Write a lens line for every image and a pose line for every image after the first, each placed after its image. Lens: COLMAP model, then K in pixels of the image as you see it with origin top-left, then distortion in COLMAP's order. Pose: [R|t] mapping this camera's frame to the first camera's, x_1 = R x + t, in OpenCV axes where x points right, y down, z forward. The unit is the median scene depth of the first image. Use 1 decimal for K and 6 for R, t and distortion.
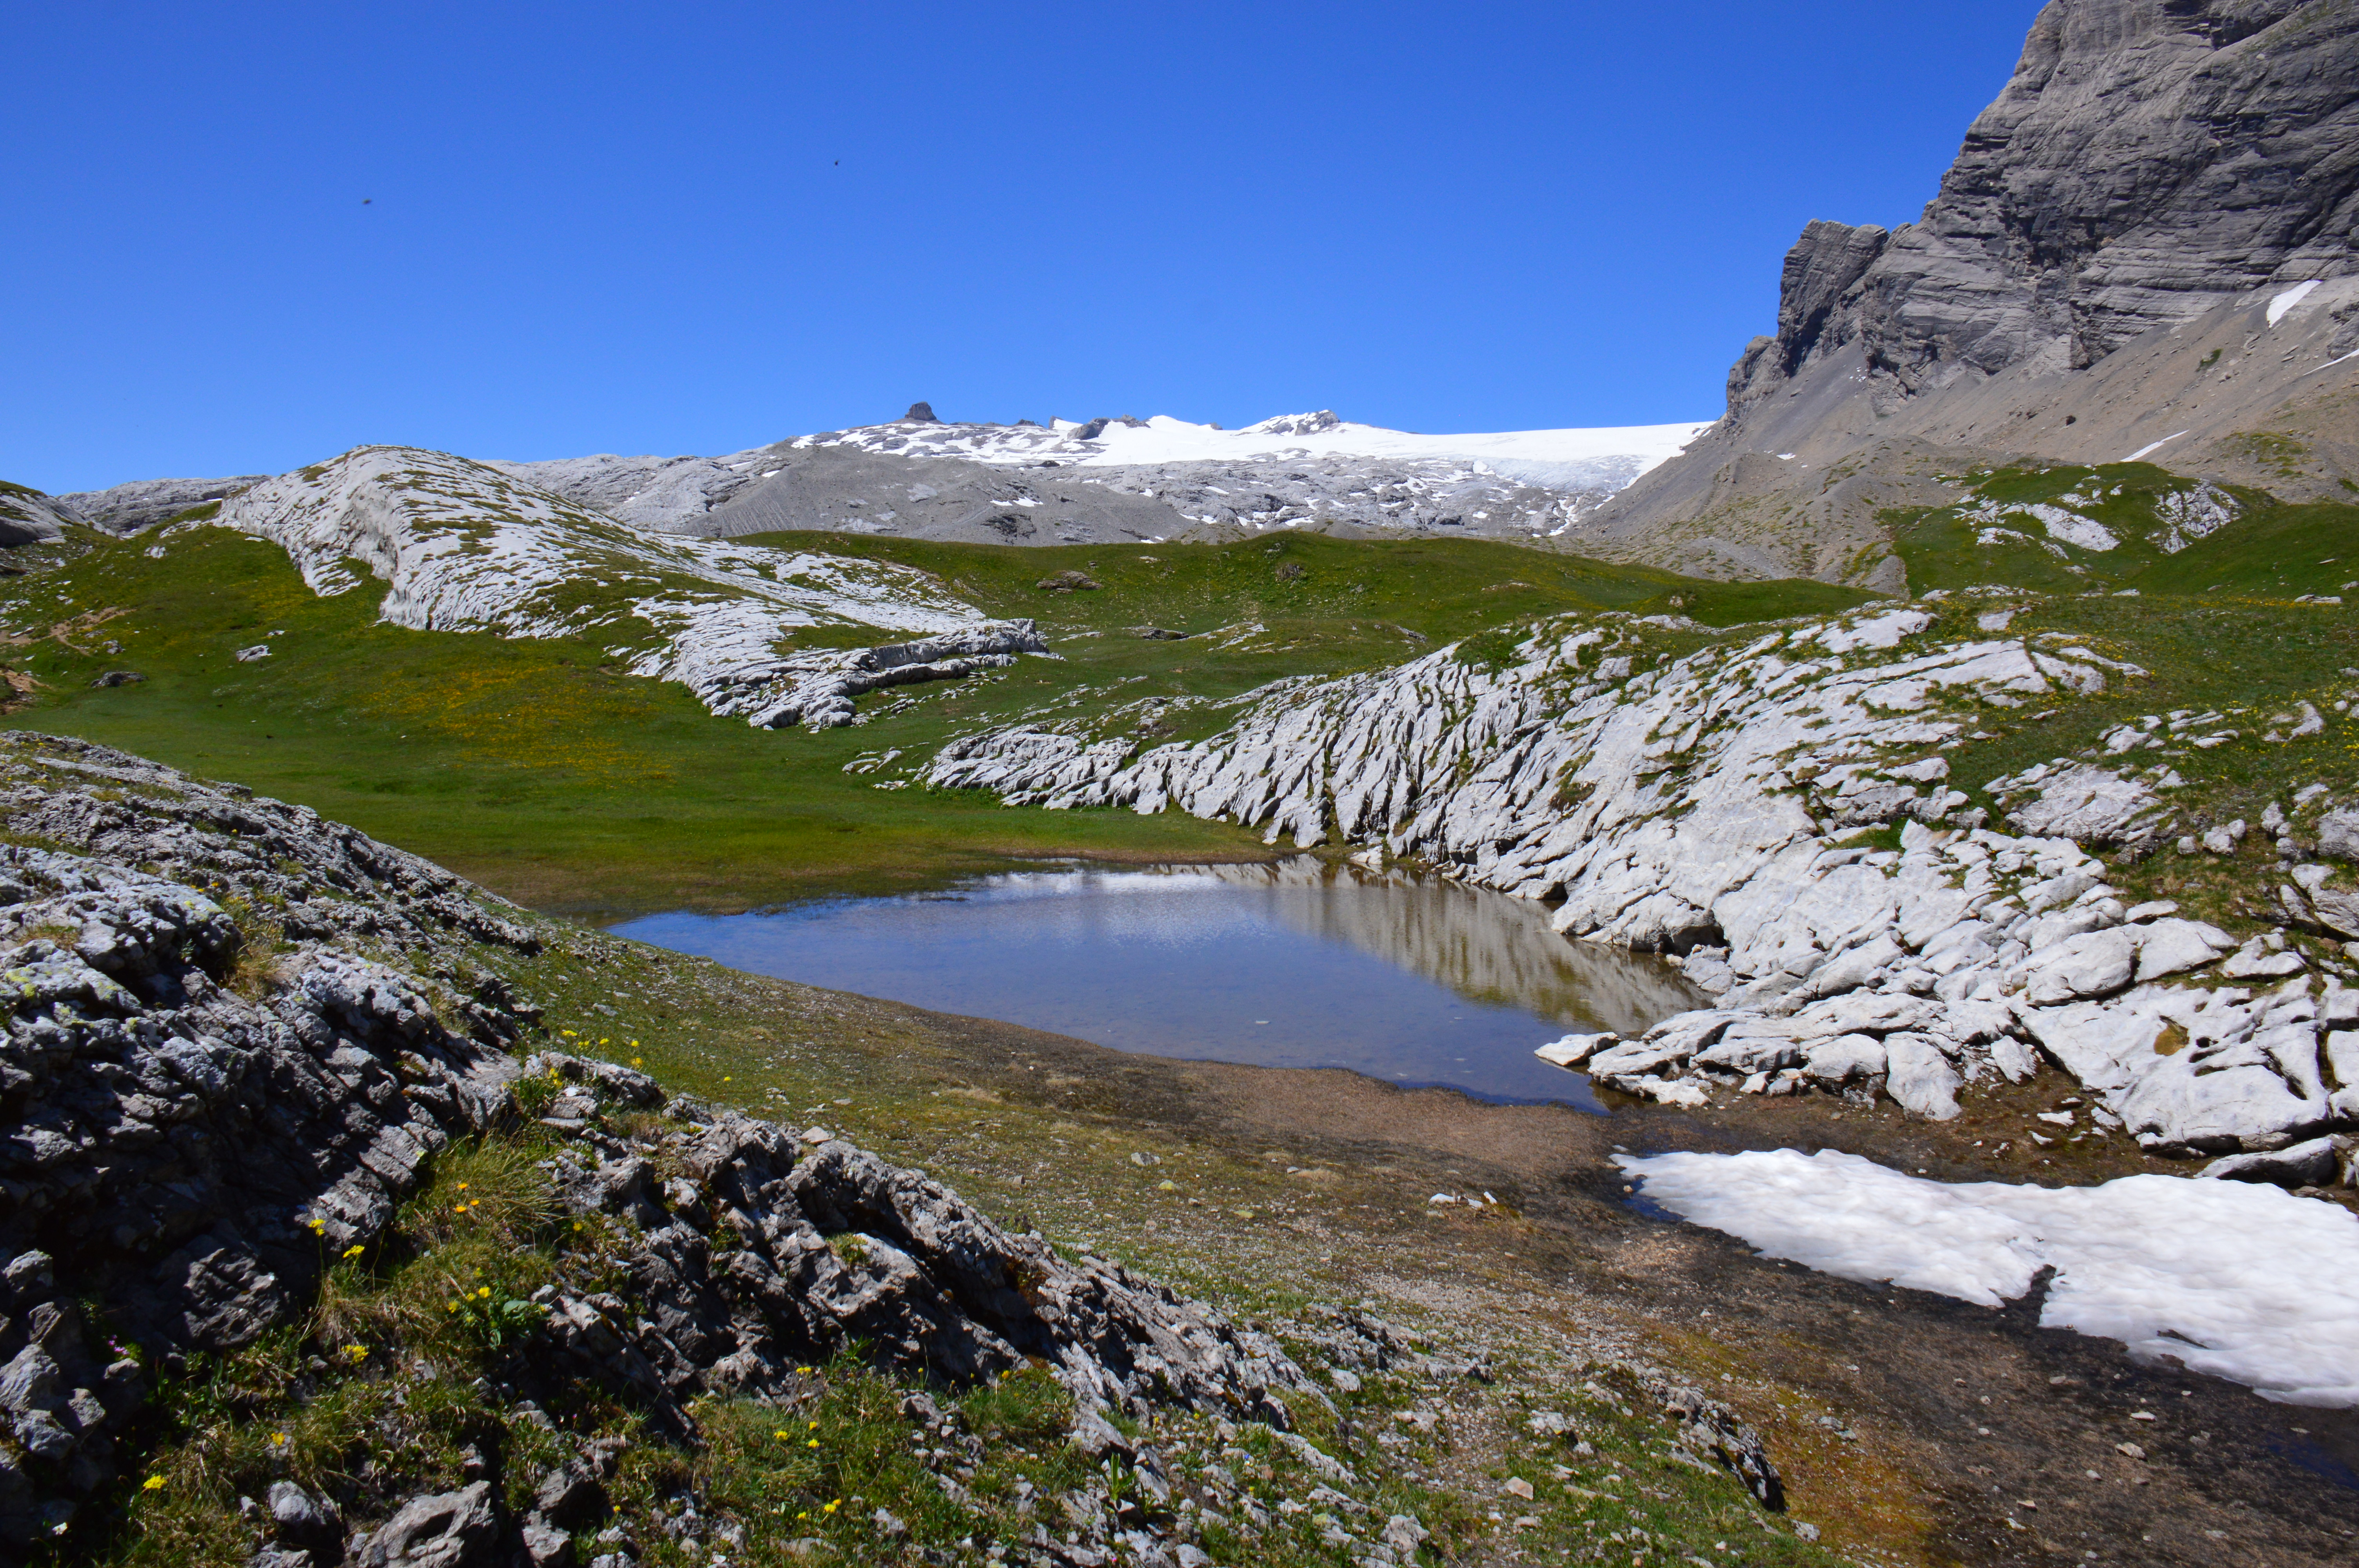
lens RADIAL K [[1888.6, 0, 1175.3], [0, 1888.6, 745.6], [0, 0, 1]] dist [-0.158945, 0.125196]
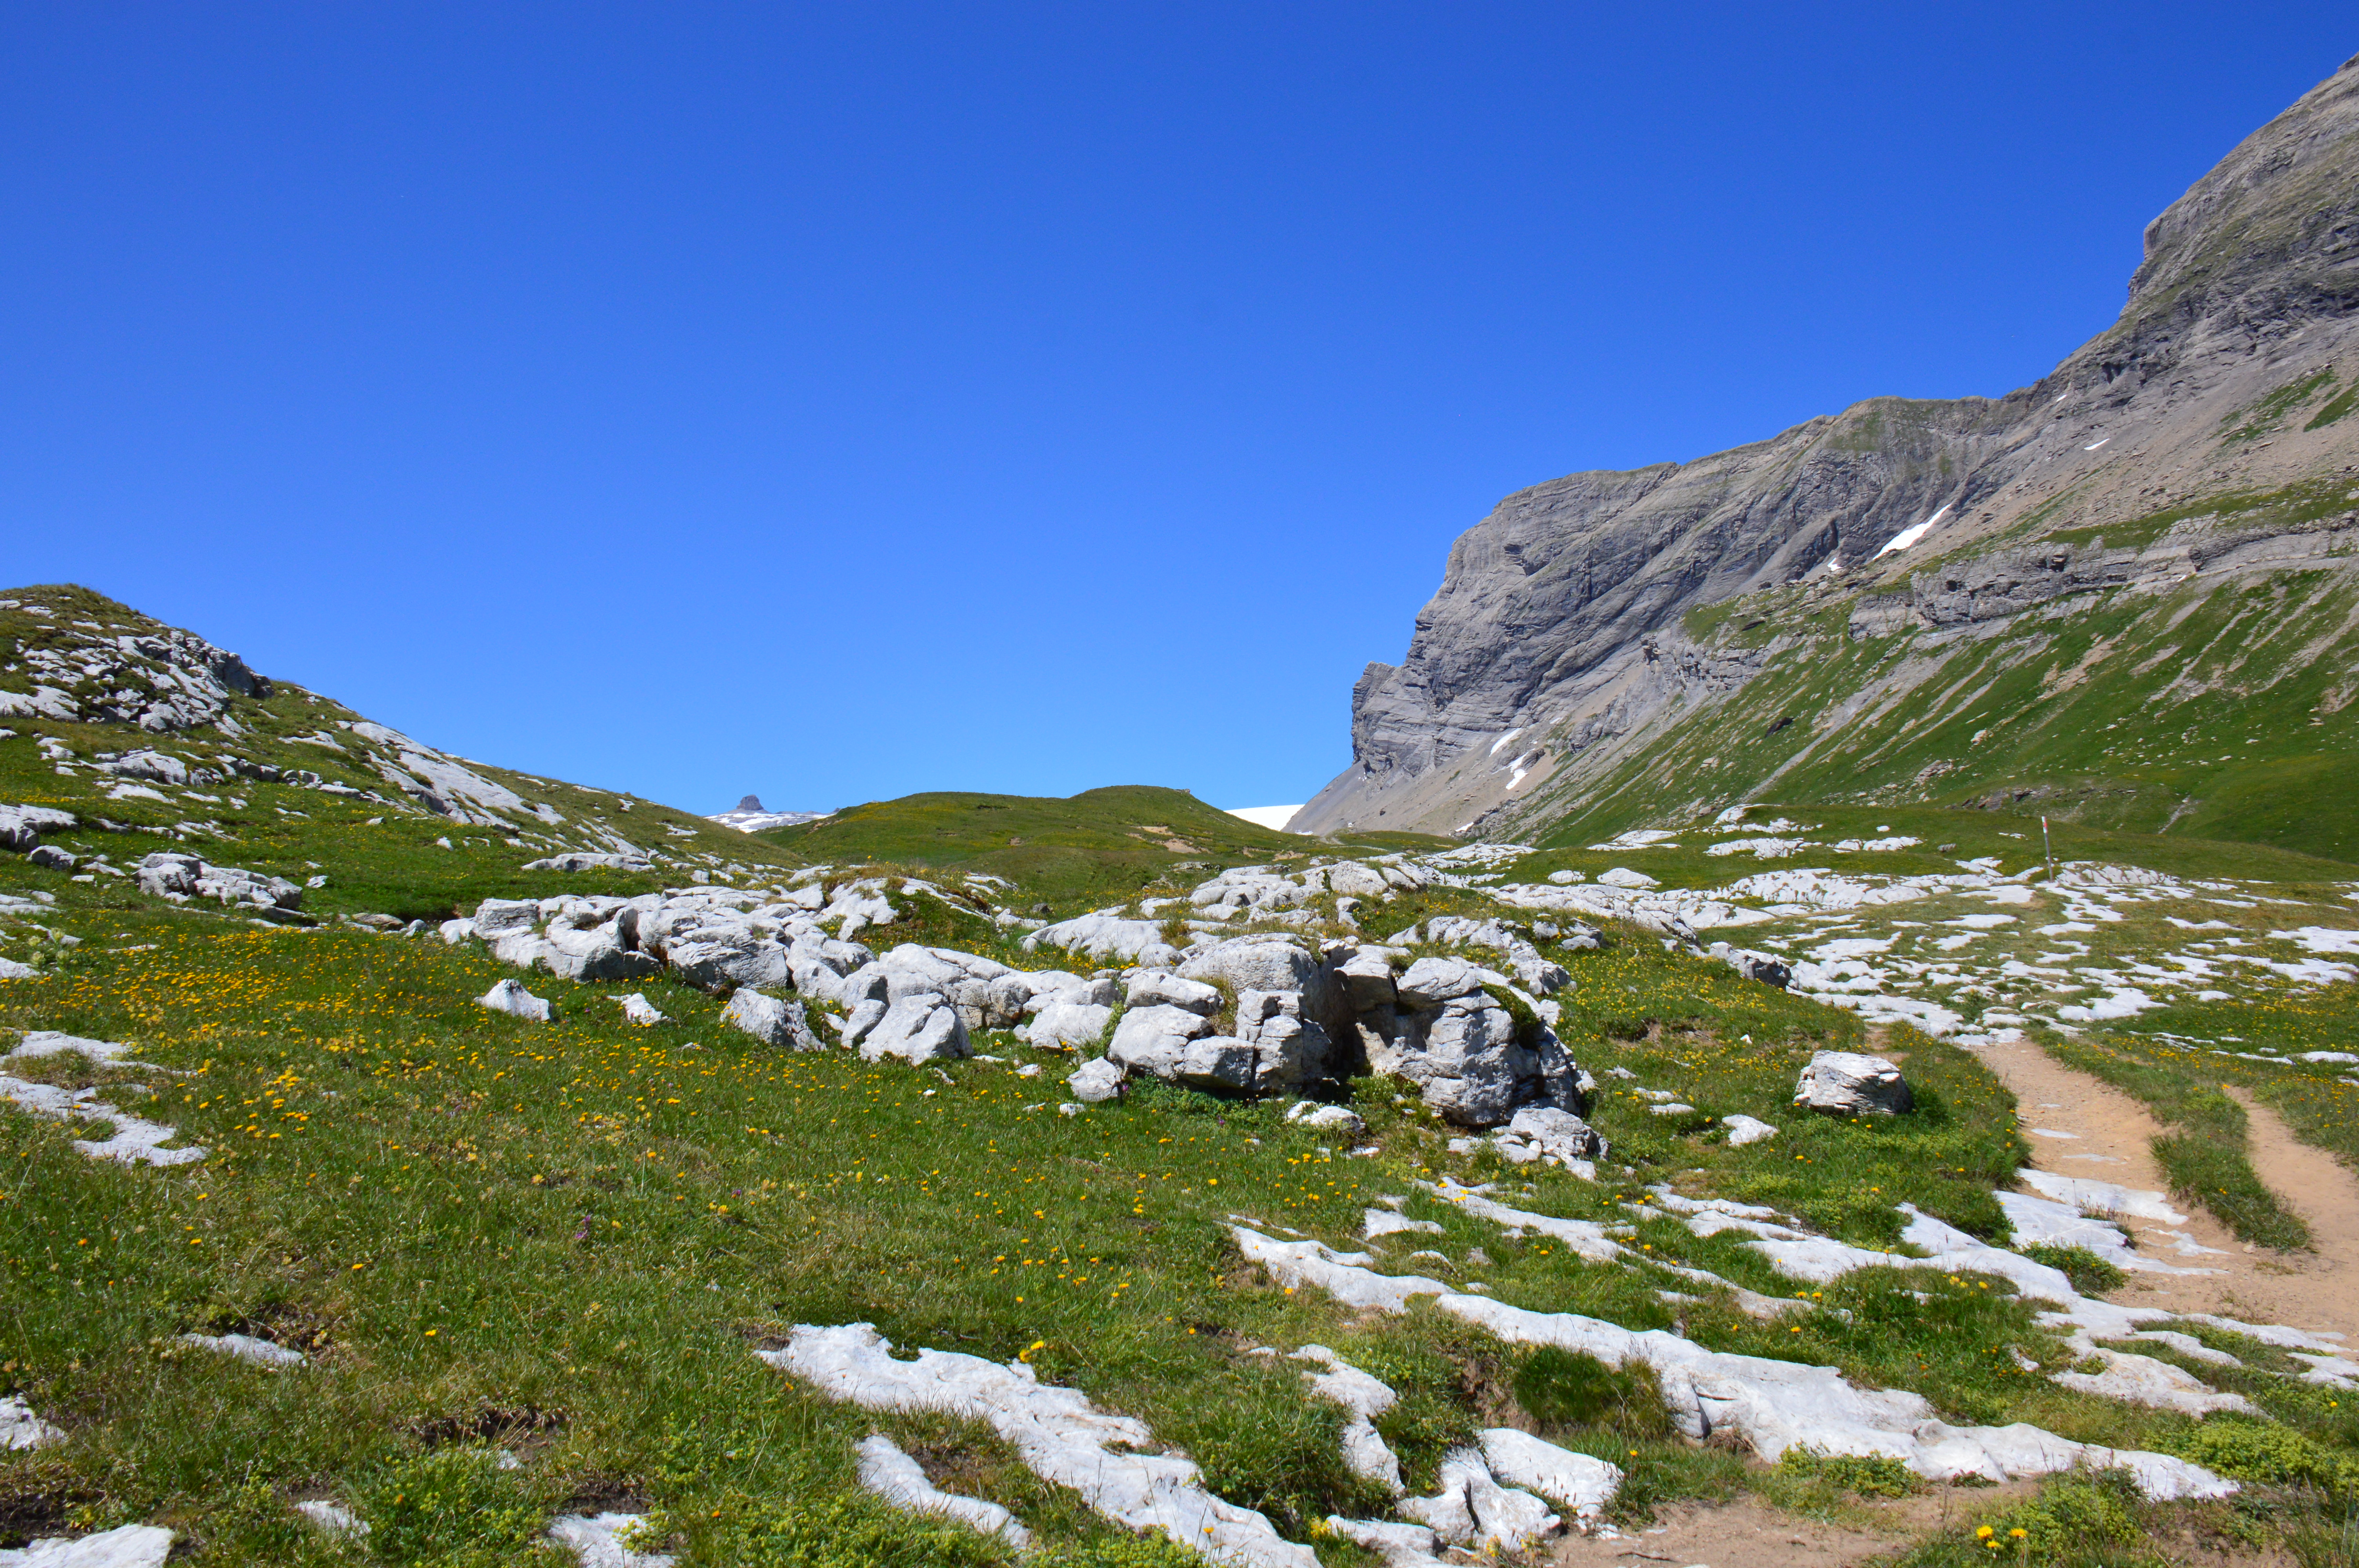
lens RADIAL K [[1888.6, 0, 1175.3], [0, 1888.6, 745.6], [0, 0, 1]] dist [-0.158945, 0.125196]
pose [[0.996325, -0.024895, 0.081958, 0.103145], [0.040309, 0.980530, -0.192186, 0.069239], [-0.075578, 0.194784, 0.977930, -0.543436]]
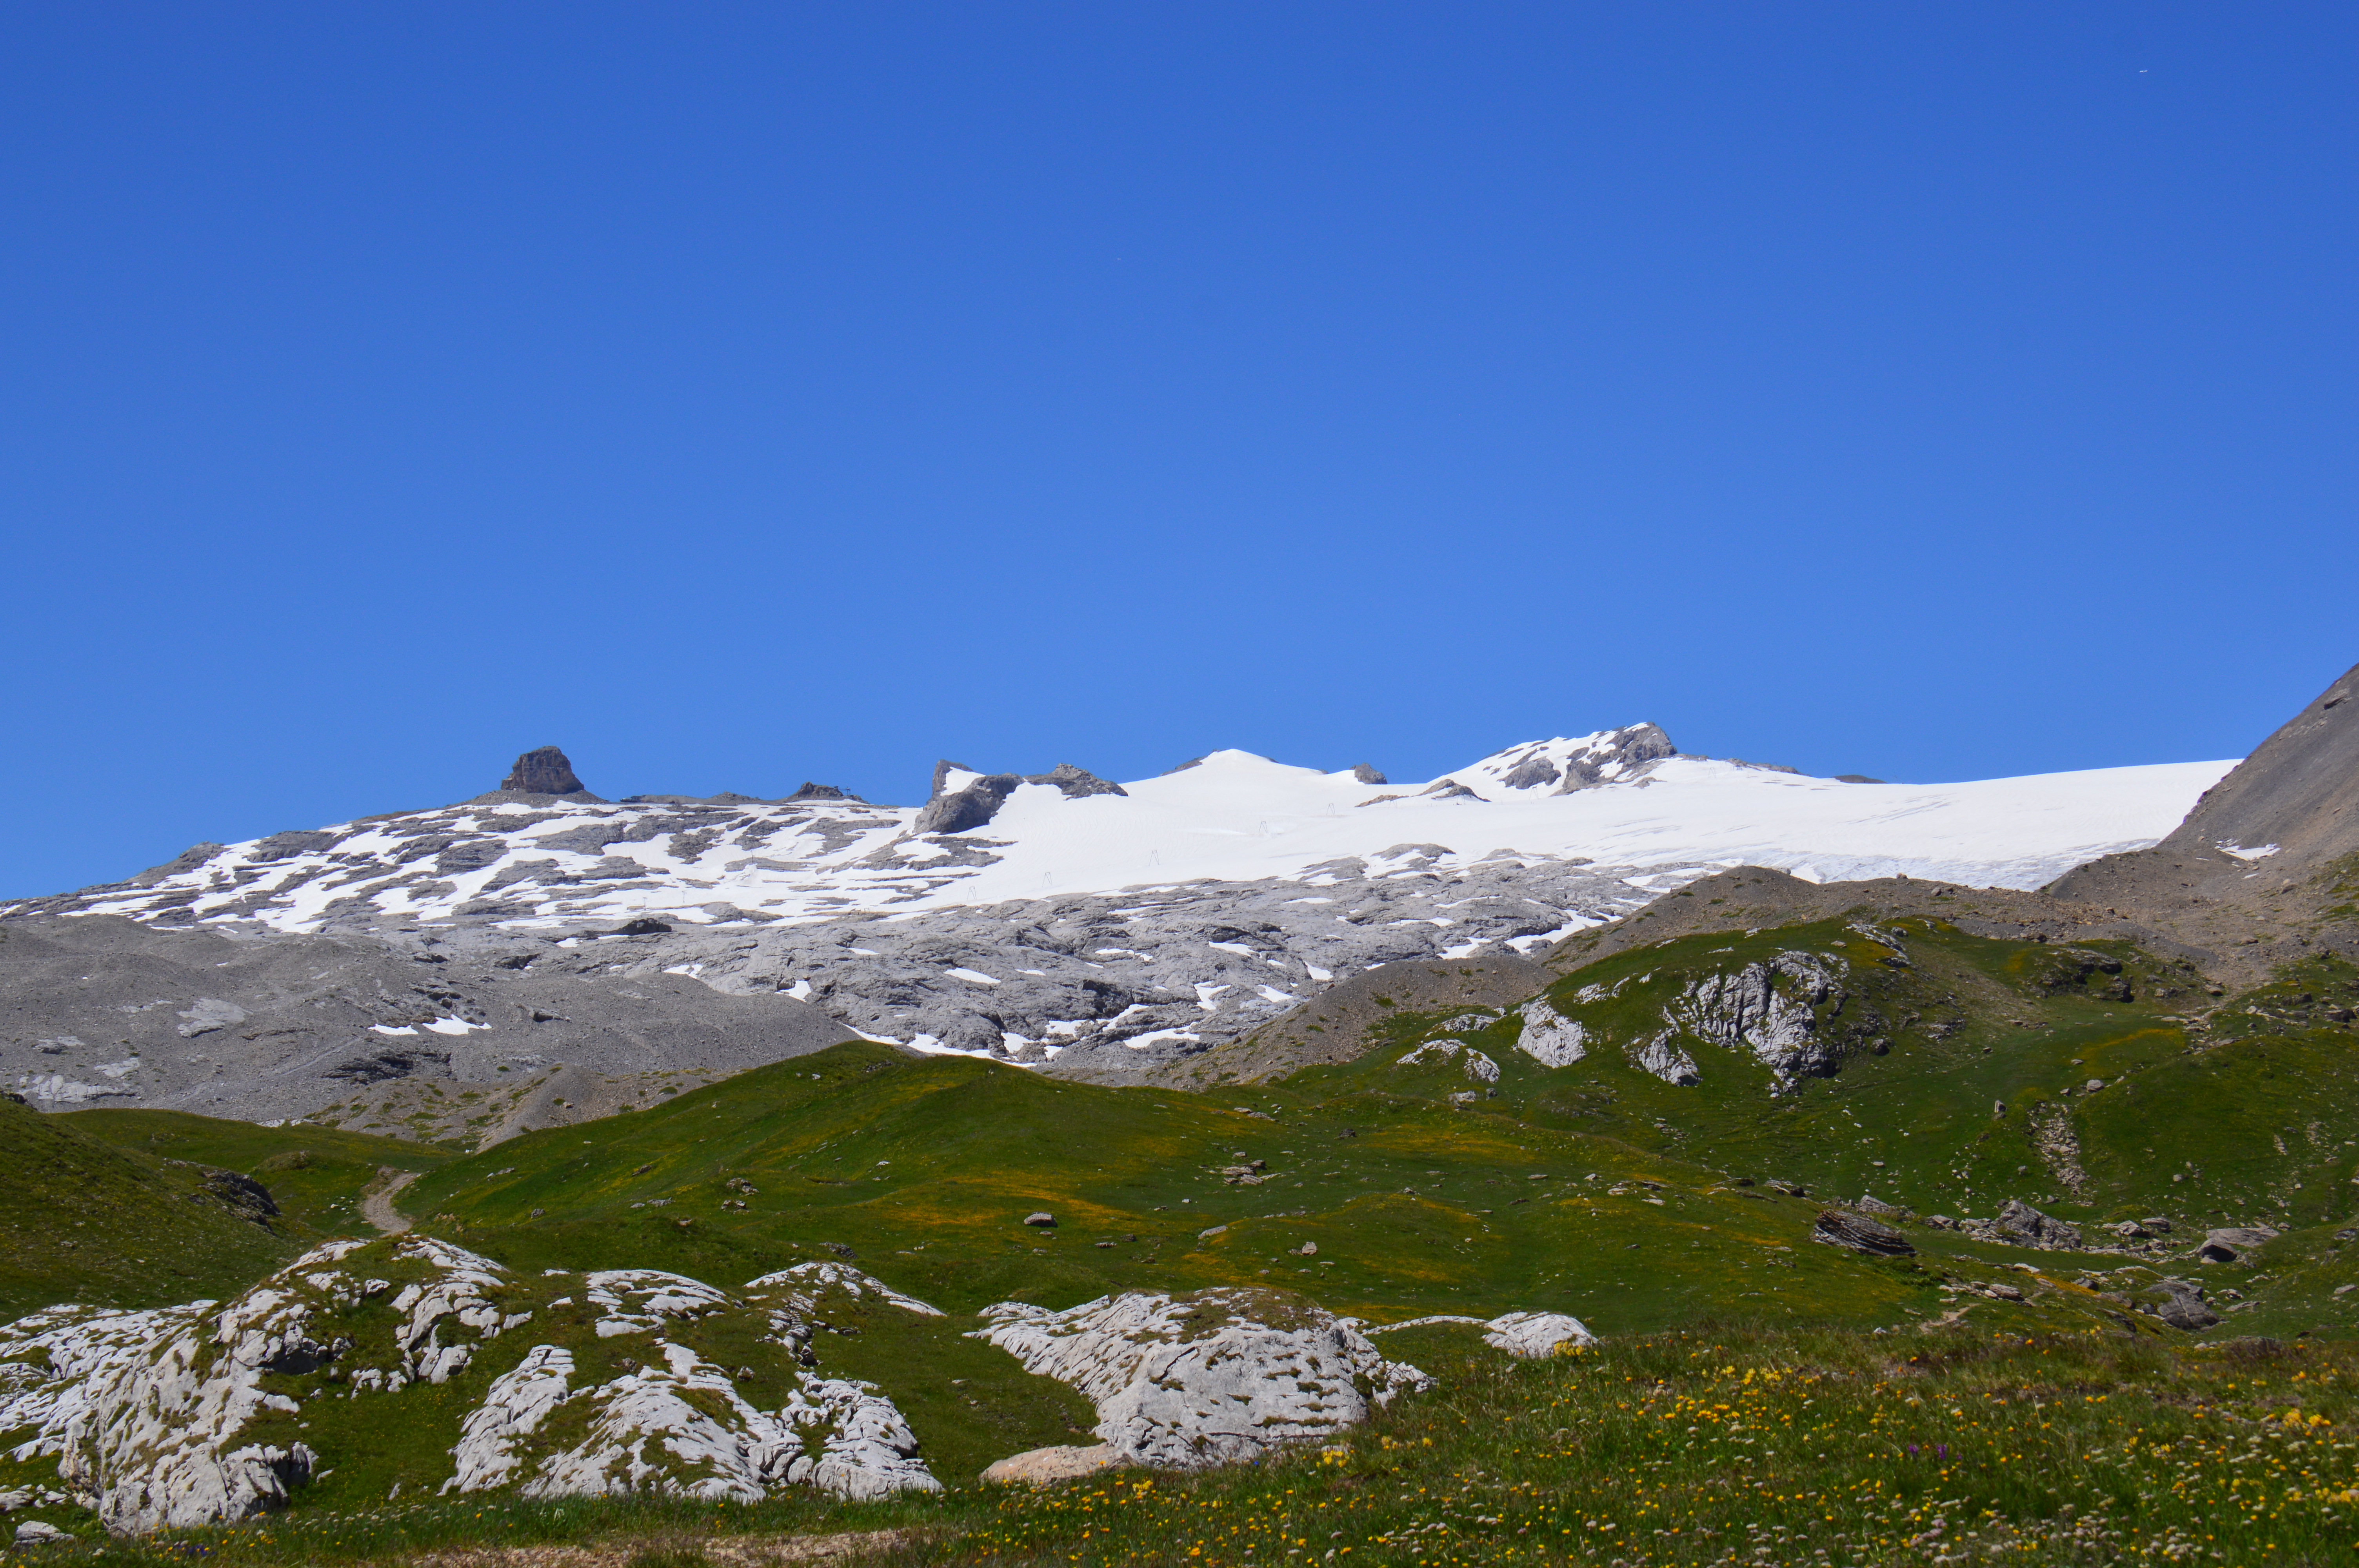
lens RADIAL K [[5353.6, 0, 1179.5], [0, 5353.6, 784.0], [0, 0, 1]] dist [0.469737, 0.200759]
pose [[0.998503, -0.034394, -0.042531, 0.135828], [0.027023, 0.986236, -0.163120, 0.035093], [0.047556, 0.161727, 0.985689, -0.314052]]
